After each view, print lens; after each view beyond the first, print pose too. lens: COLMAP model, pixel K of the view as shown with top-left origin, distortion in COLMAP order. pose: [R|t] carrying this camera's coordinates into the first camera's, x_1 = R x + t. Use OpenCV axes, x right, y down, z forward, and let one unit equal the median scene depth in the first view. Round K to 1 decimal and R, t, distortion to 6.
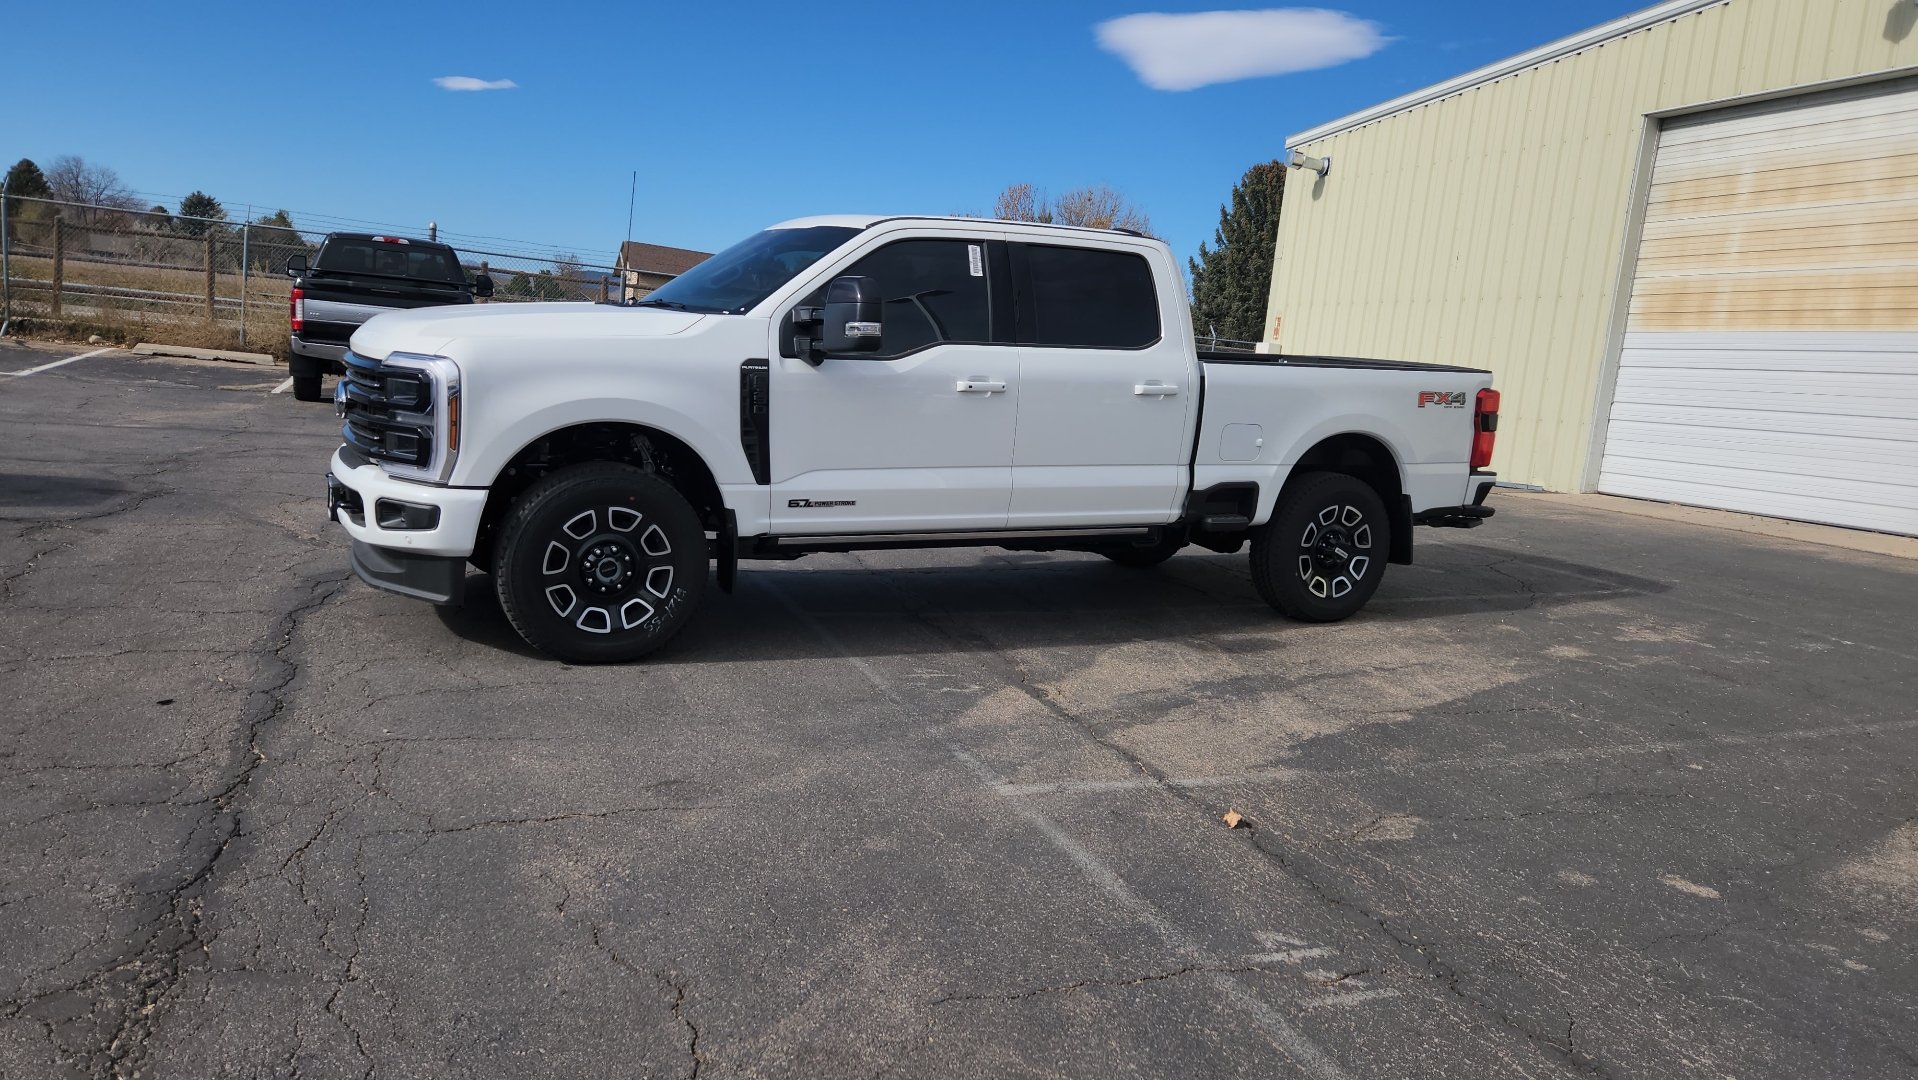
lens RADIAL K [[1273.1, 0, 935.3], [0, 1273.1, 536.6], [0, 0, 1]] dist [0.073986, -0.057266]
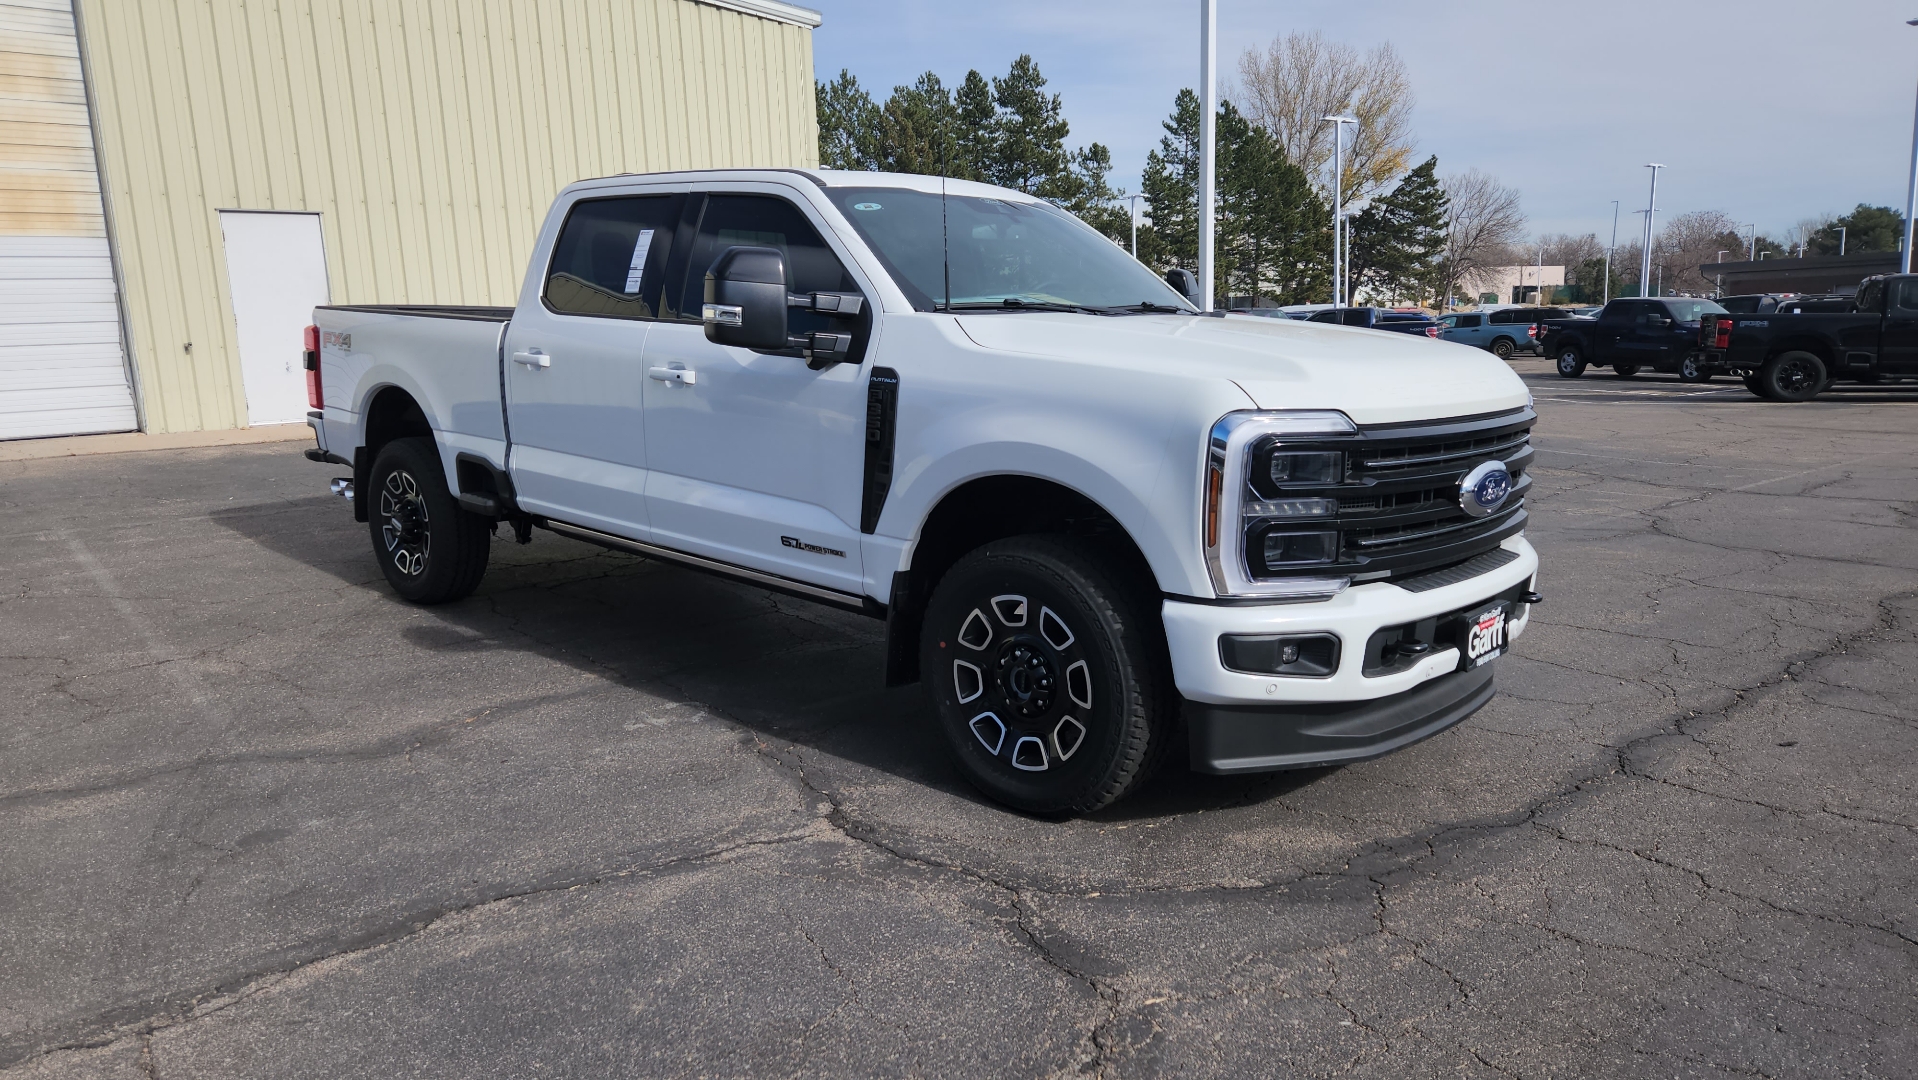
lens RADIAL K [[1280.7, 0, 927.9], [0, 1280.7, 551.0], [0, 0, 1]] dist [0.063824, -0.039215]
pose [[-0.323374, -0.248694, 0.913007, -0.915259], [0.123957, 0.945399, 0.301421, -0.290896], [-0.938117, 0.210645, -0.274890, 1.353838]]
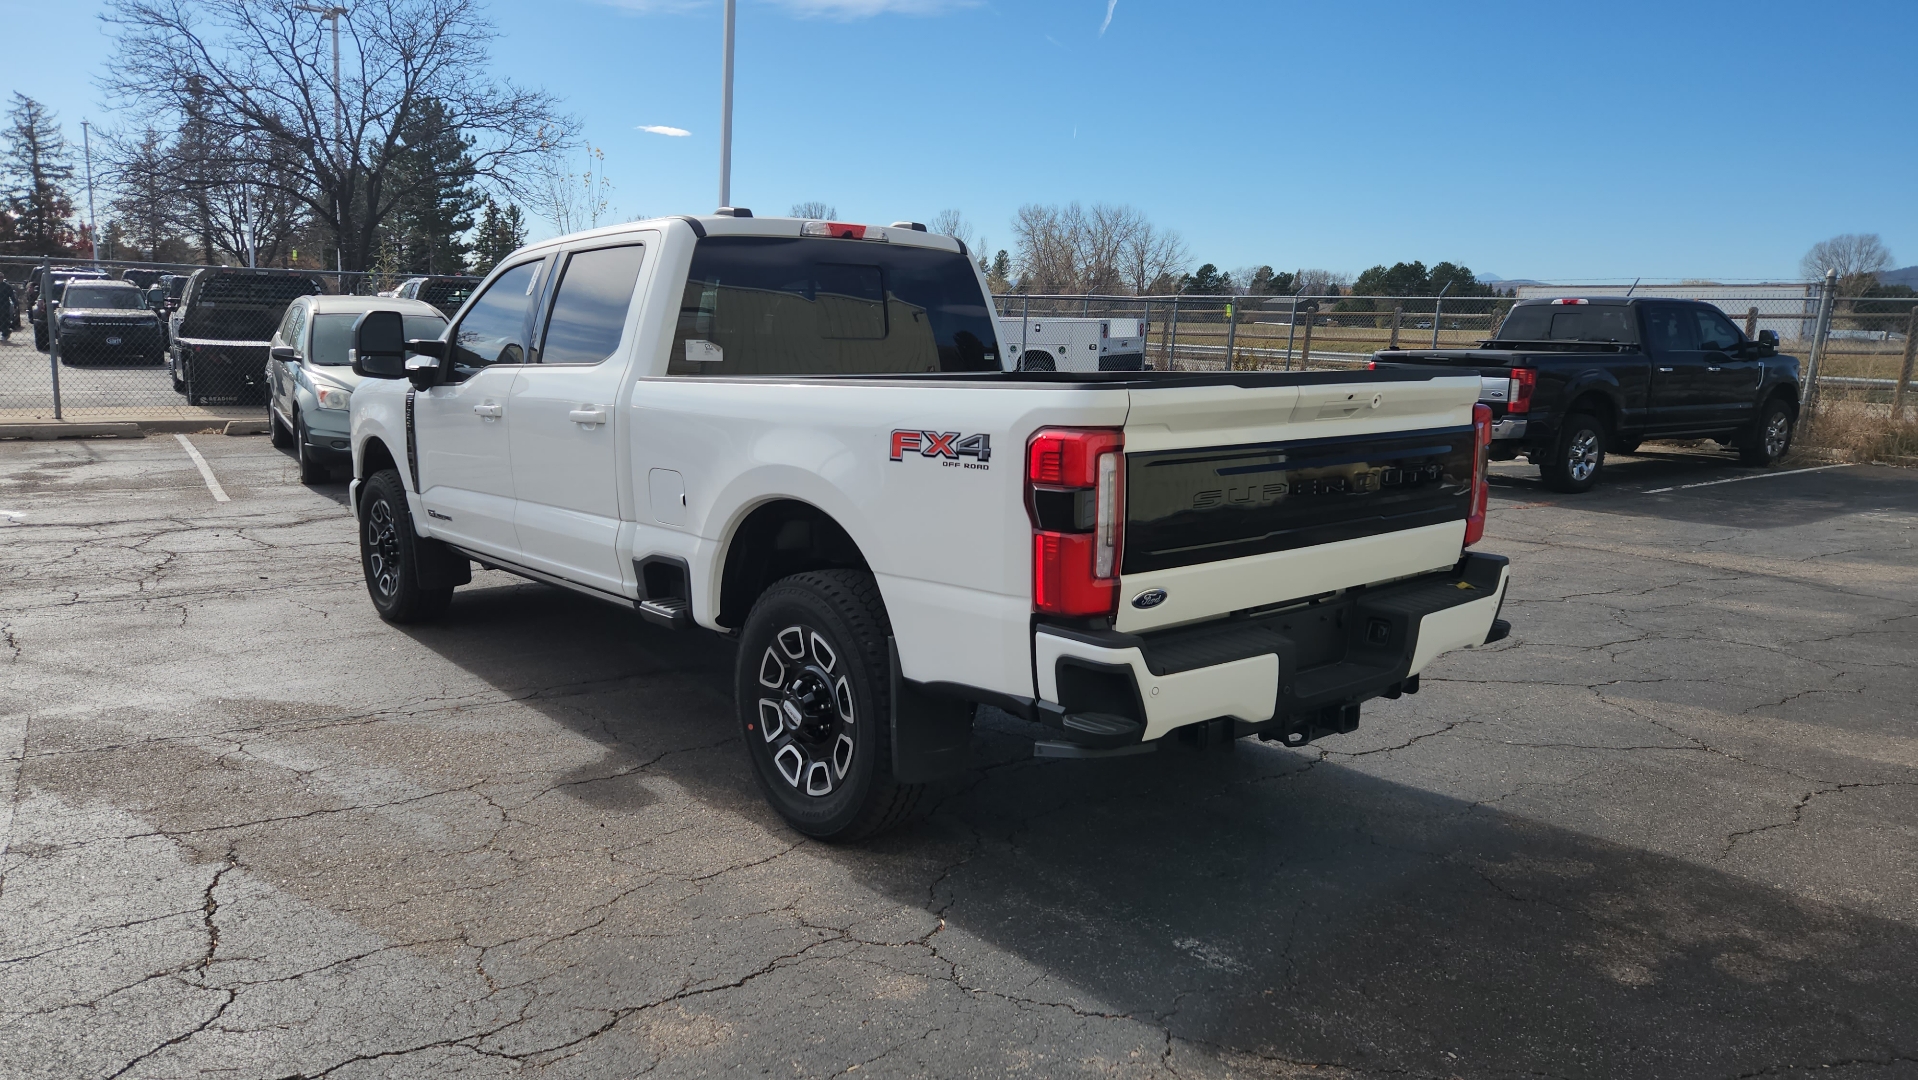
lens RADIAL K [[1273.1, 0, 931.4], [0, 1273.1, 551.5], [0, 0, 1]] dist [0.073986, -0.057266]
pose [[0.210313, 0.087205, -0.973737, 1.021640], [-0.151715, 0.986859, 0.055612, -0.114576], [0.965790, 0.136035, 0.220780, 1.090466]]
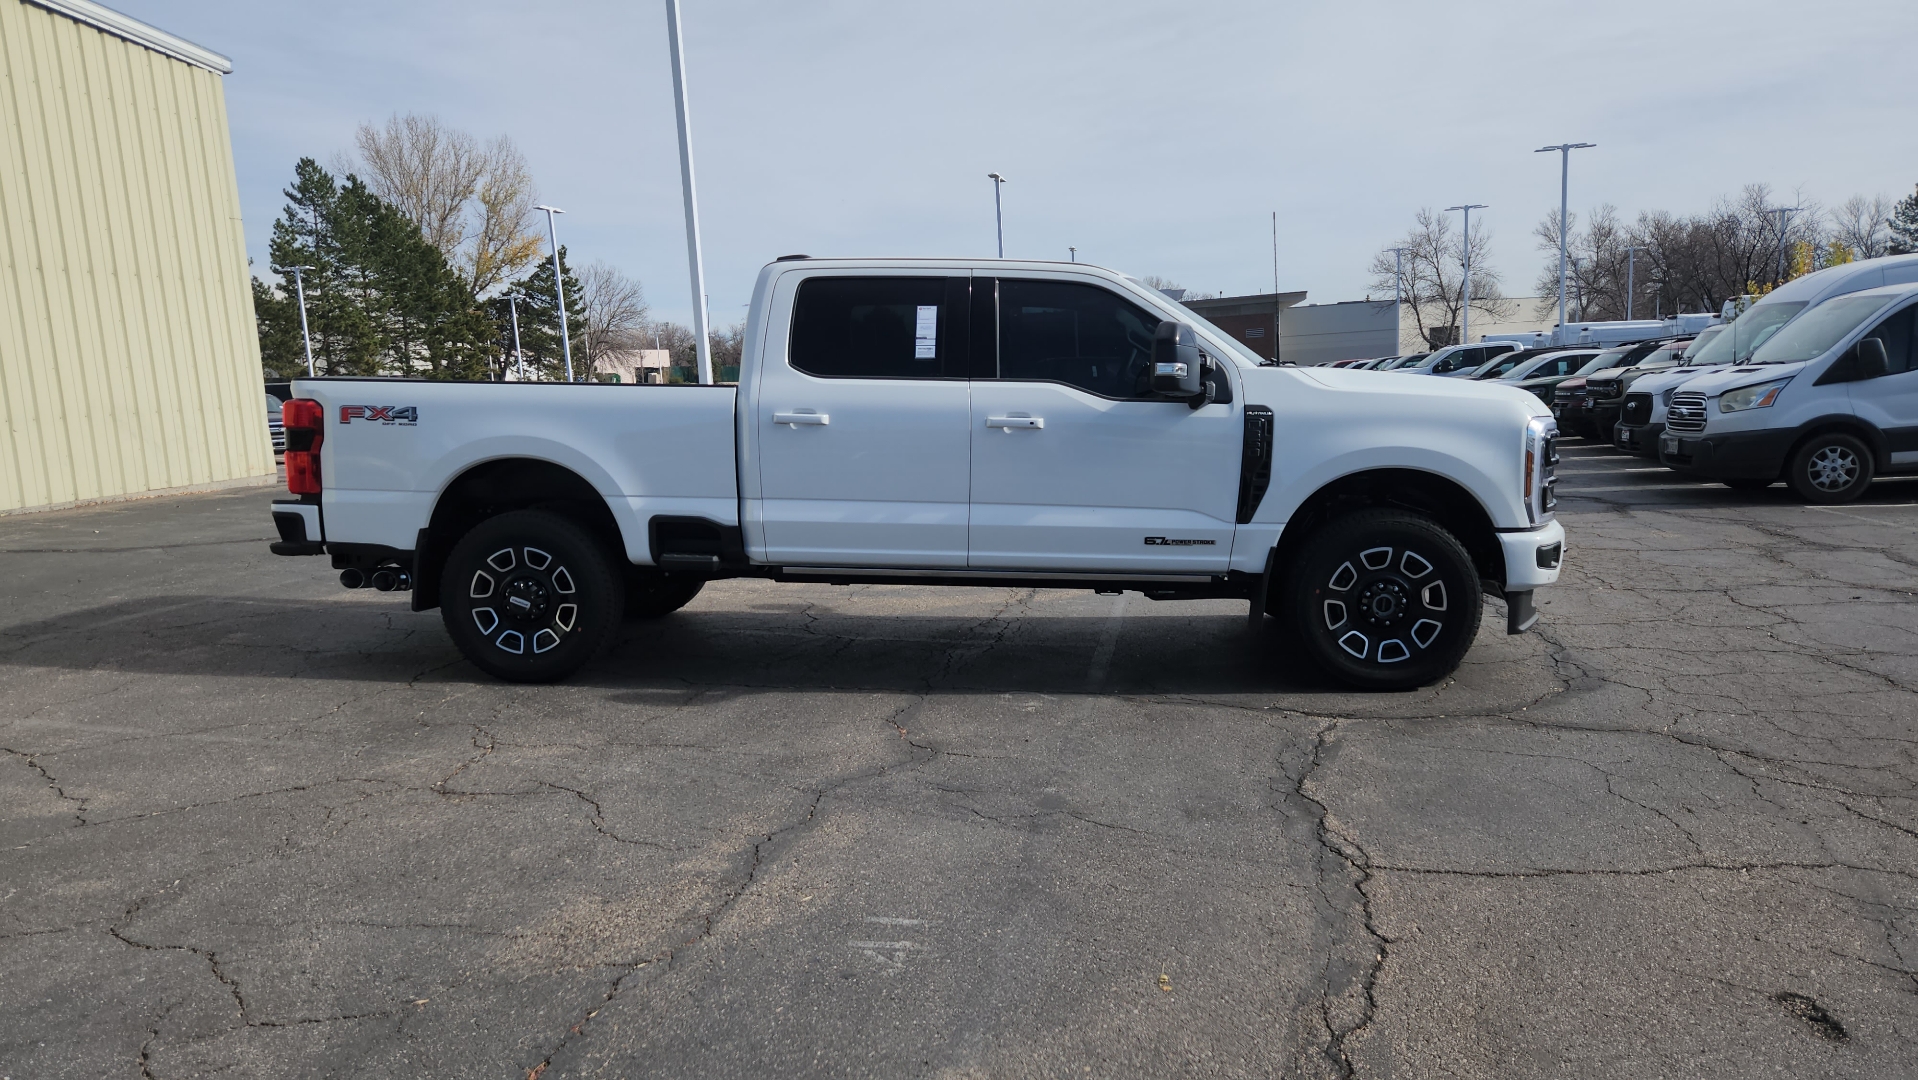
lens RADIAL K [[1277.4, 0, 930.4], [0, 1277.4, 553.8], [0, 0, 1]] dist [0.075988, -0.059043]
pose [[-0.839262, -0.133915, 0.526978, -0.589281], [0.036948, 0.952909, 0.300996, -0.374548], [-0.542471, 0.272085, -0.794793, 2.095106]]
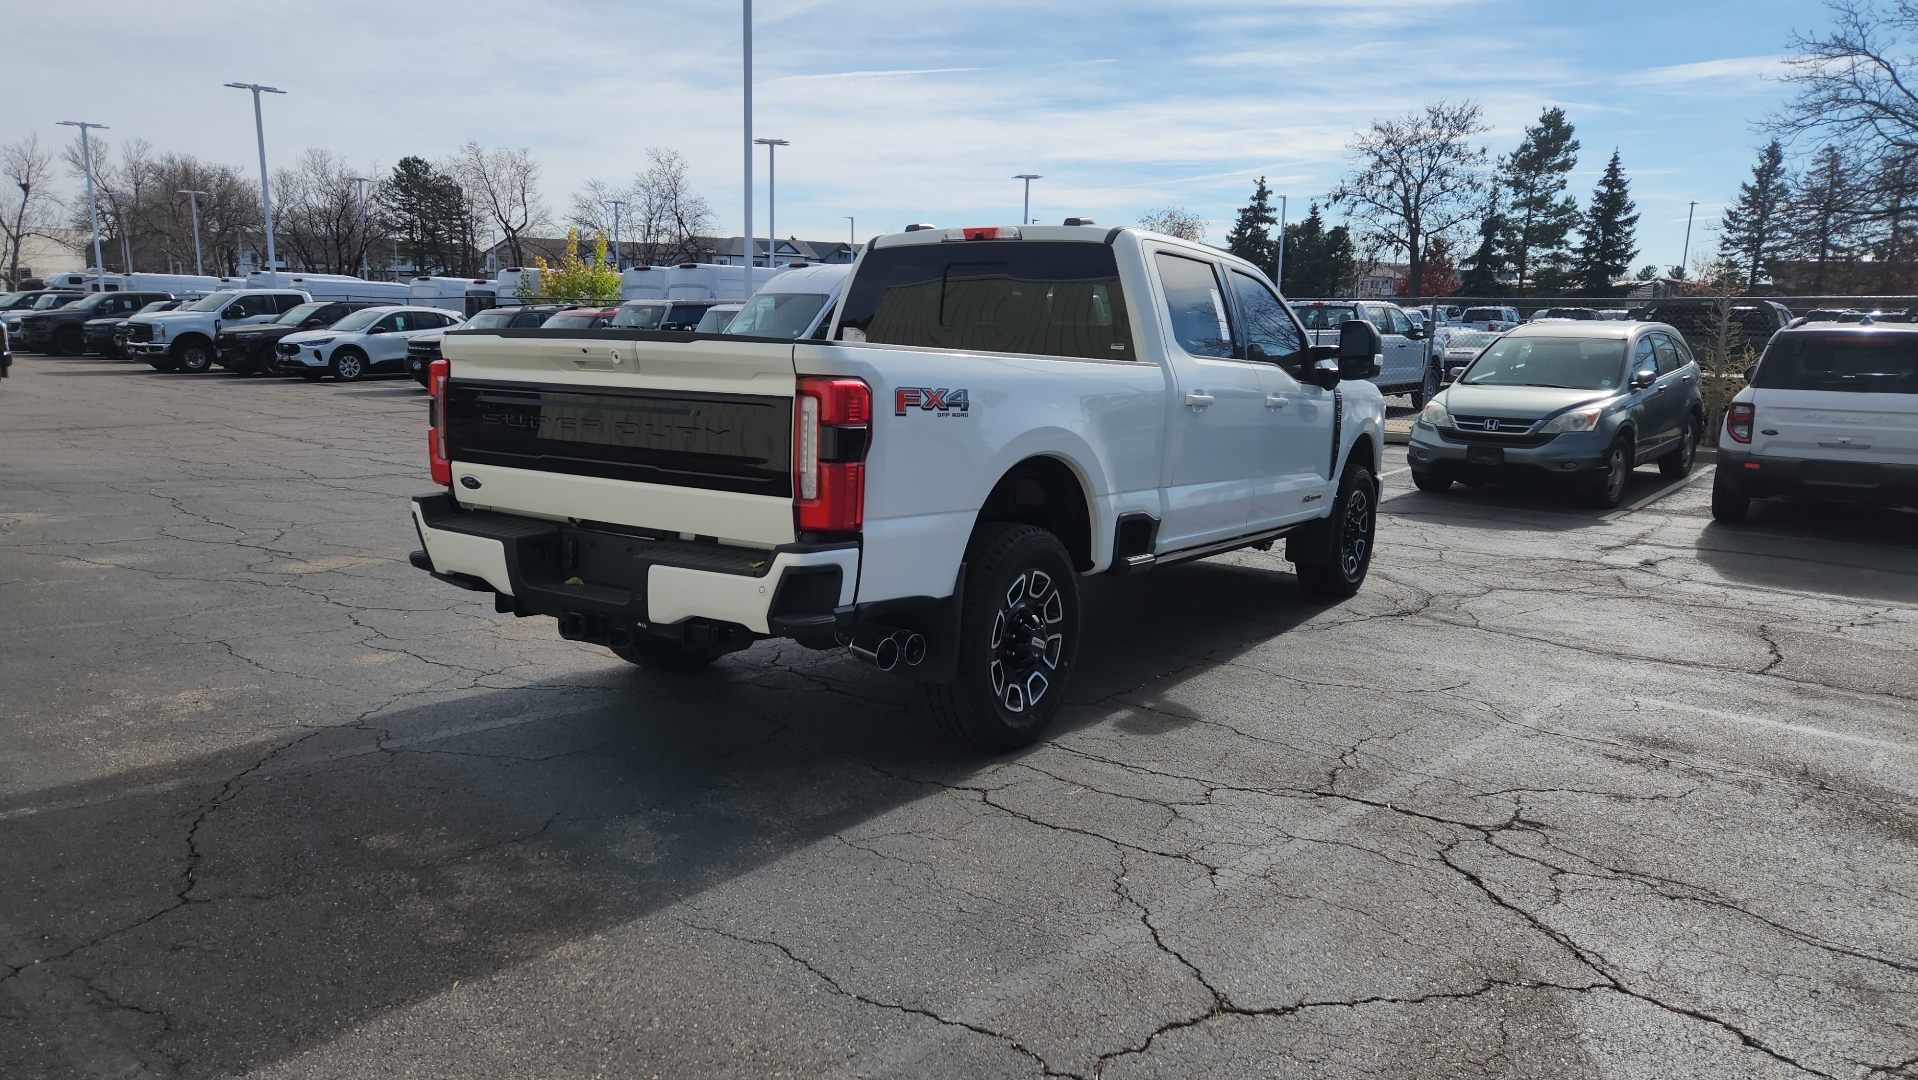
lens RADIAL K [[1277.4, 0, 932.9], [0, 1277.4, 540.3], [0, 0, 1]] dist [0.075988, -0.059043]
pose [[-0.874926, -0.030296, -0.483308, 0.656951], [-0.171442, 0.952780, 0.250634, -0.286445], [0.452893, 0.302146, -0.838806, 2.077362]]
